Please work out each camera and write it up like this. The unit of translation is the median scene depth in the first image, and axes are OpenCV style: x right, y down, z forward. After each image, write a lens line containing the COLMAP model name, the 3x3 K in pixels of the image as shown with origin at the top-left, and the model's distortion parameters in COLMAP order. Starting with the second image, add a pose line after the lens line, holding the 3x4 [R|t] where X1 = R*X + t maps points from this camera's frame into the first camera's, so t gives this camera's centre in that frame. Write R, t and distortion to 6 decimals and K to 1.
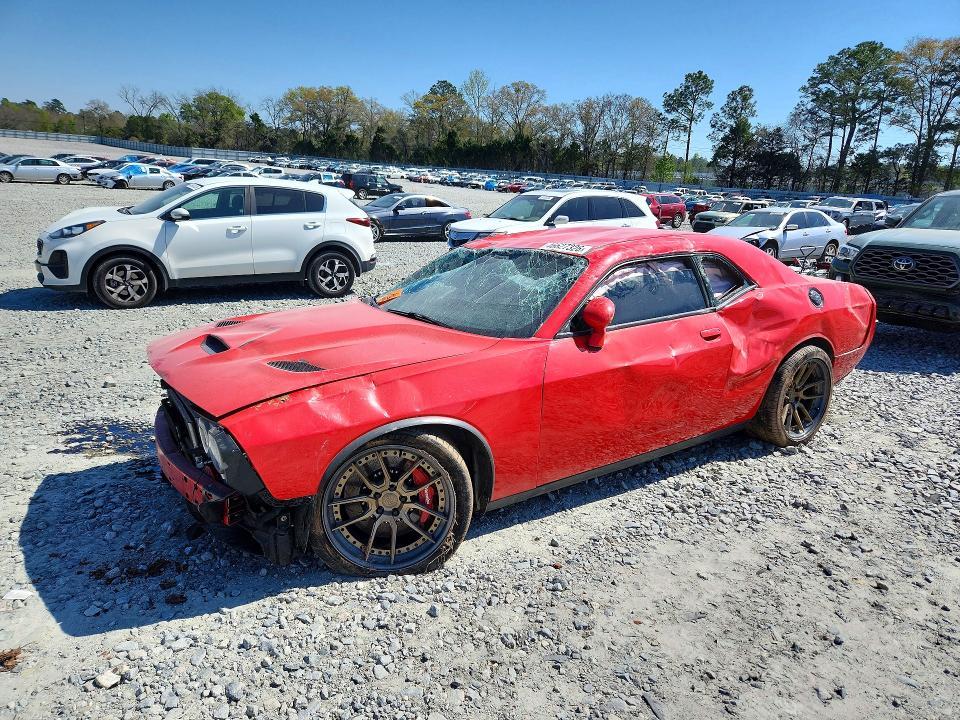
lens RADIAL K [[755.5, 0, 480.0], [0, 755.5, 360.0], [0, 0, 1]] dist [0.081272, -0.090271]
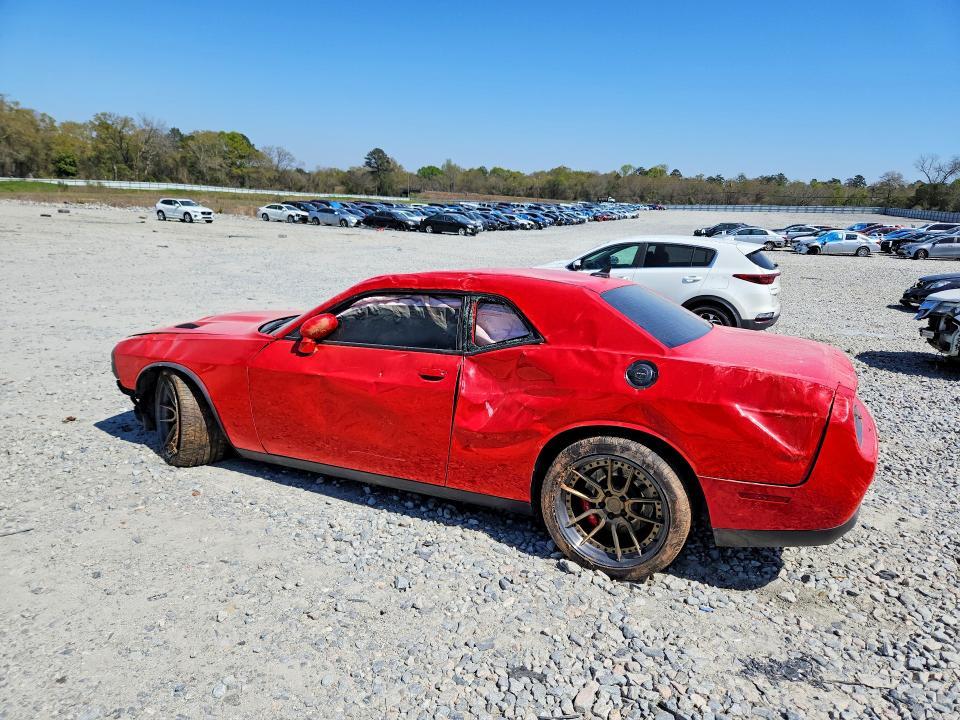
lens RADIAL K [[755.5, 0, 480.0], [0, 755.5, 360.0], [0, 0, 1]] dist [0.081272, -0.090271]
pose [[0.388291, 0.131562, -0.912097, 0.331483], [-0.220232, 0.974325, 0.046782, -0.030391], [0.894834, 0.182708, 0.407296, 0.187800]]
